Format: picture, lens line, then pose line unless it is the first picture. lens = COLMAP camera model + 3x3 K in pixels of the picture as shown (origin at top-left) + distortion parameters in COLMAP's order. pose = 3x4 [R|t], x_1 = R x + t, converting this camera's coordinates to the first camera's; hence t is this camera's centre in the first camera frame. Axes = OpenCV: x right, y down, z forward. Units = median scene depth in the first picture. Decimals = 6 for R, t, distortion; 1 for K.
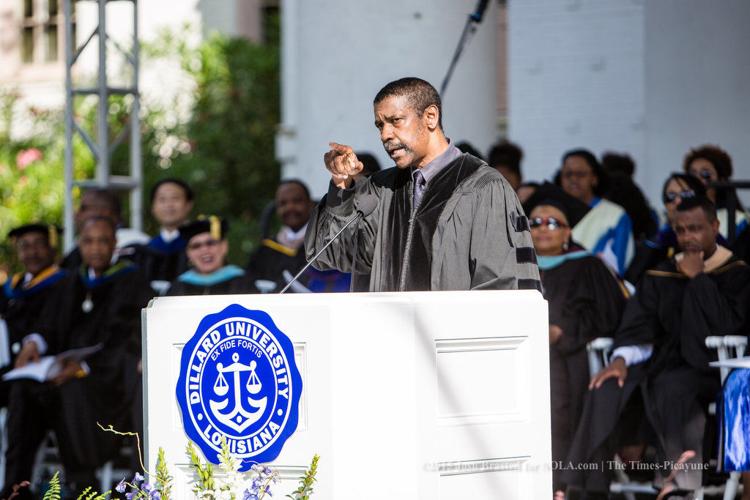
lens RADIAL K [[5447.1, 0, 375.0], [0, 5447.1, 250.0], [0, 0, 1]] dist [0.924851, -10.816813]
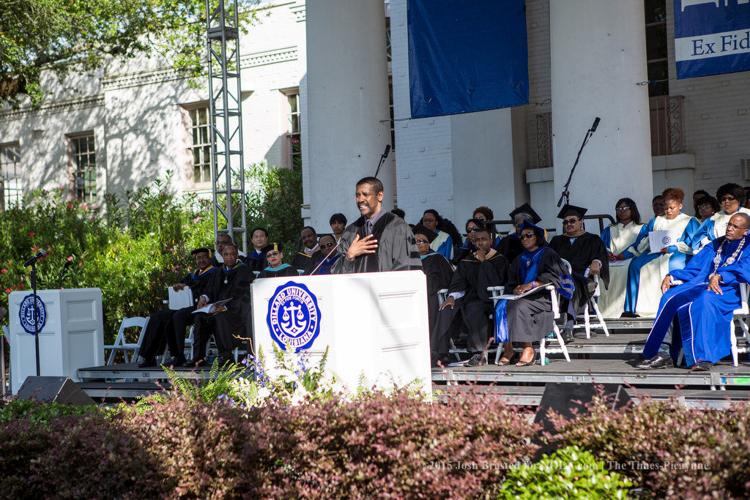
lens RADIAL K [[2645.4, 0, 375.0], [0, 2645.4, 250.0], [0, 0, 1]] dist [1.122908, 3.342274]
pose [[0.999449, -0.033113, 0.002366, 0.008096], [0.033119, 0.999448, -0.002698, 0.001222], [-0.002276, 0.002775, 0.999994, -0.126592]]
